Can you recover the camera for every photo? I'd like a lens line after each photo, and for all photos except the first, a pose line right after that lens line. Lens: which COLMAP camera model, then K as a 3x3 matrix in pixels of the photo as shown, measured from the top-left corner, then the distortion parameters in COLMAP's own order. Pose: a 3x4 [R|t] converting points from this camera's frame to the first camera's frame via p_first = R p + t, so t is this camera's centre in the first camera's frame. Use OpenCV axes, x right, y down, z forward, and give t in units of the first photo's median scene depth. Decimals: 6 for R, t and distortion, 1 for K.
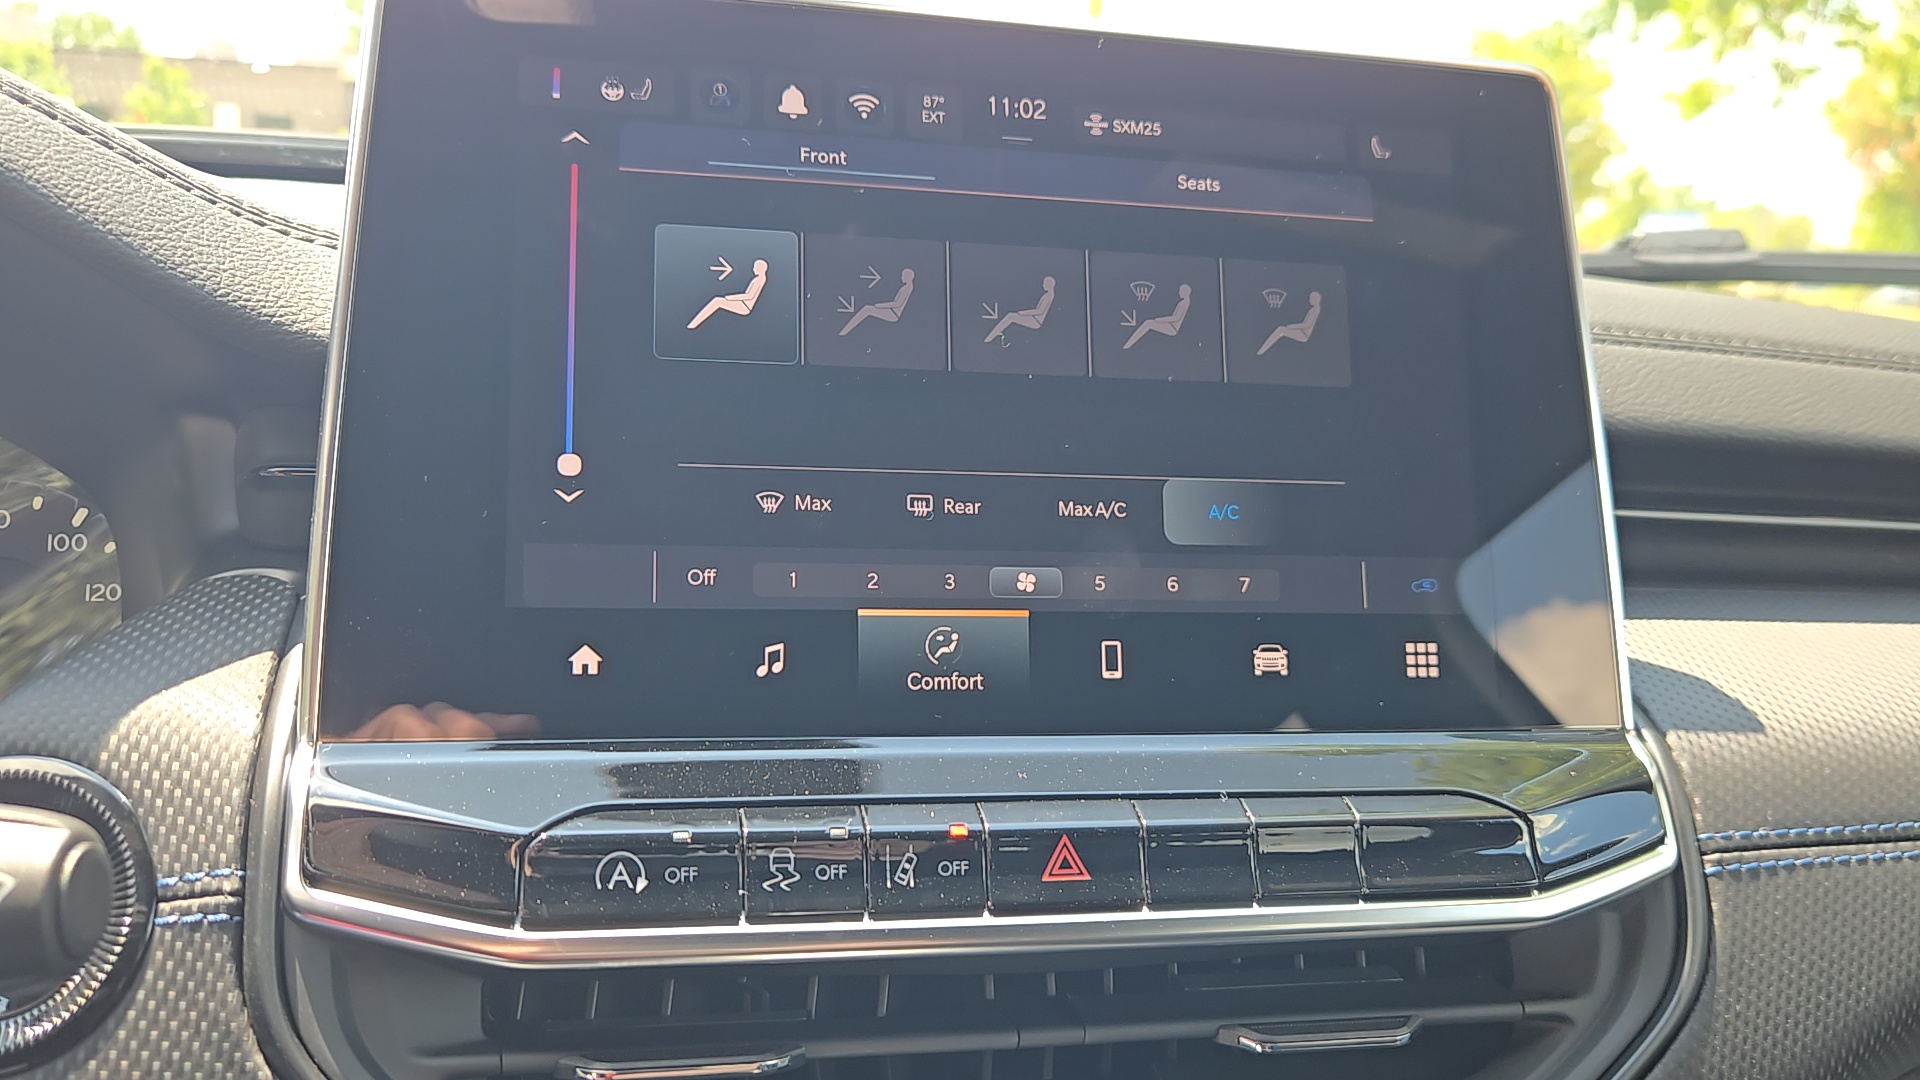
lens RADIAL K [[1608.6, 0, 948.2], [0, 1608.6, 532.0], [0, 0, 1]] dist [0.010340, -0.002773]
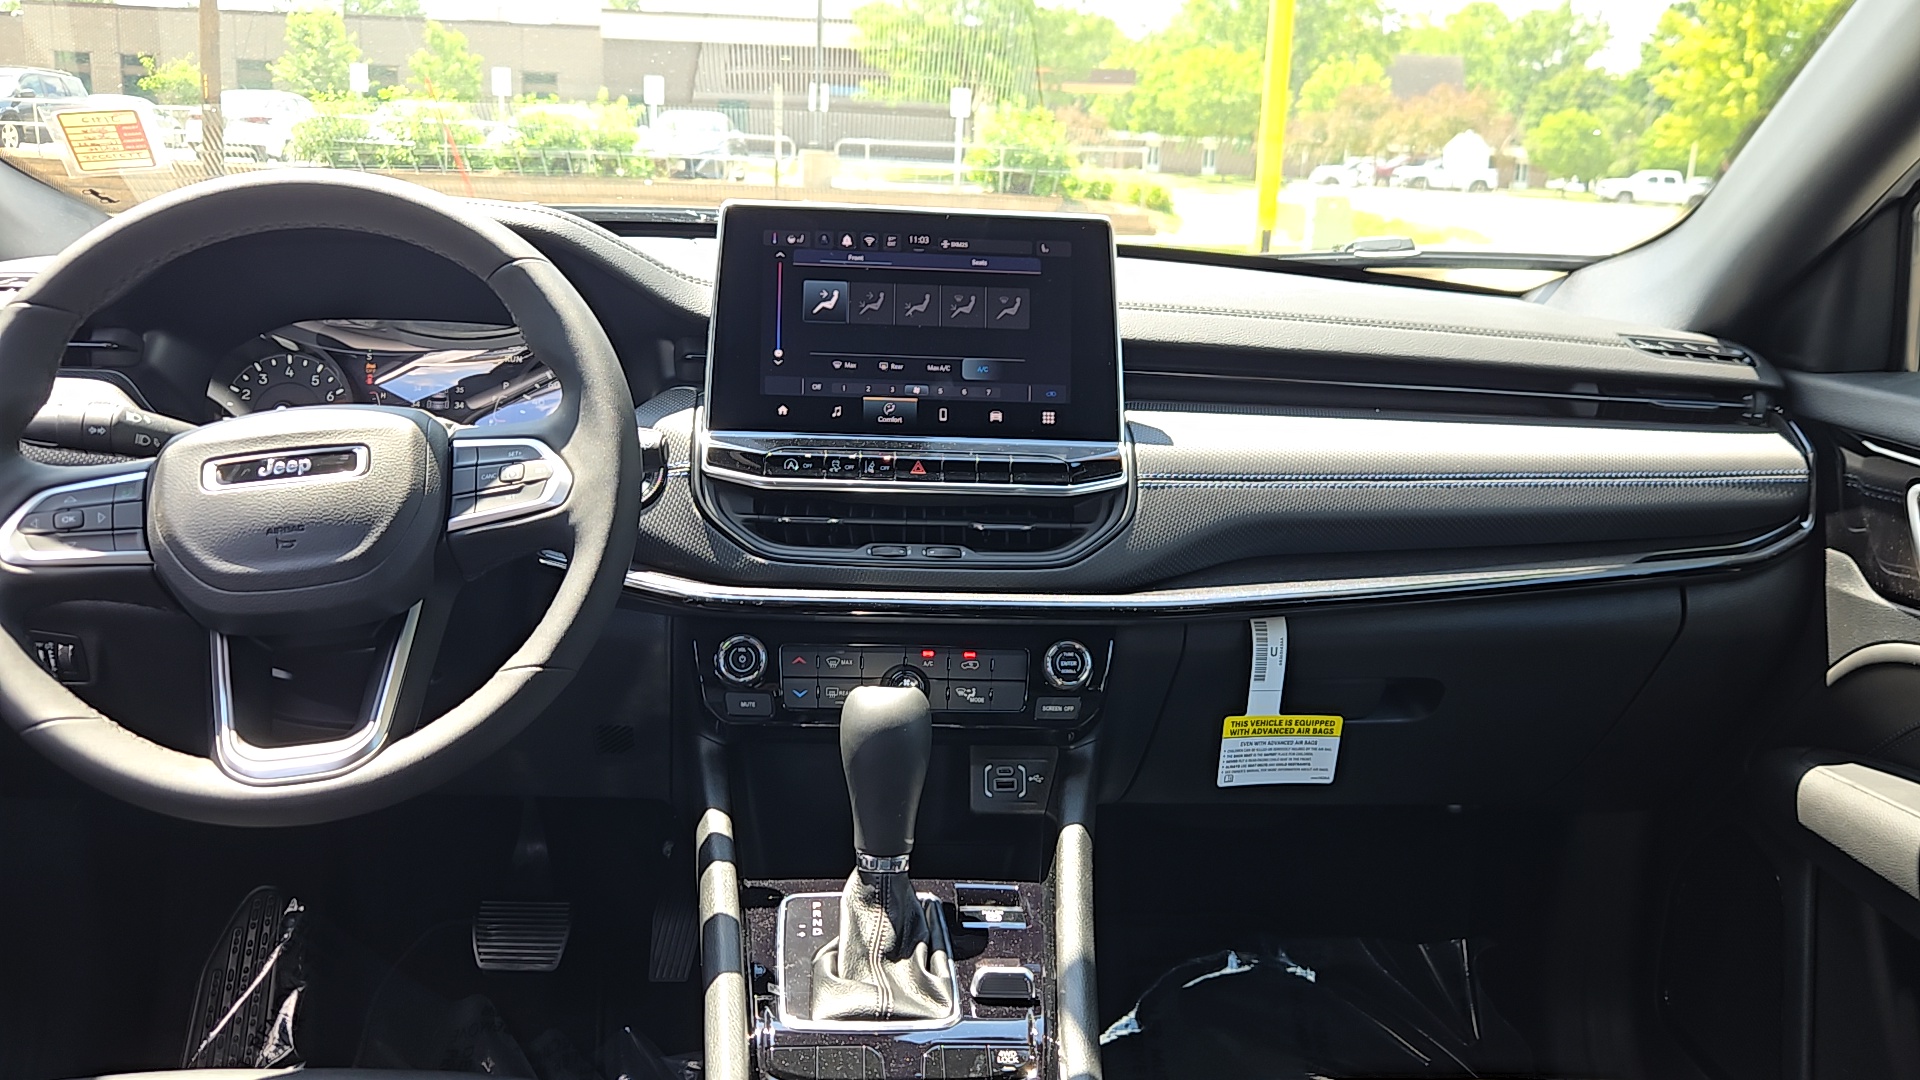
lens RADIAL K [[1608.6, 0, 955.2], [0, 1608.6, 532.5], [0, 0, 1]] dist [0.010340, -0.002773]
pose [[0.990155, 0.012595, -0.139409, 0.586477], [-0.007114, 0.999184, 0.039749, 0.190245], [0.139796, -0.038366, 0.989437, -2.224599]]
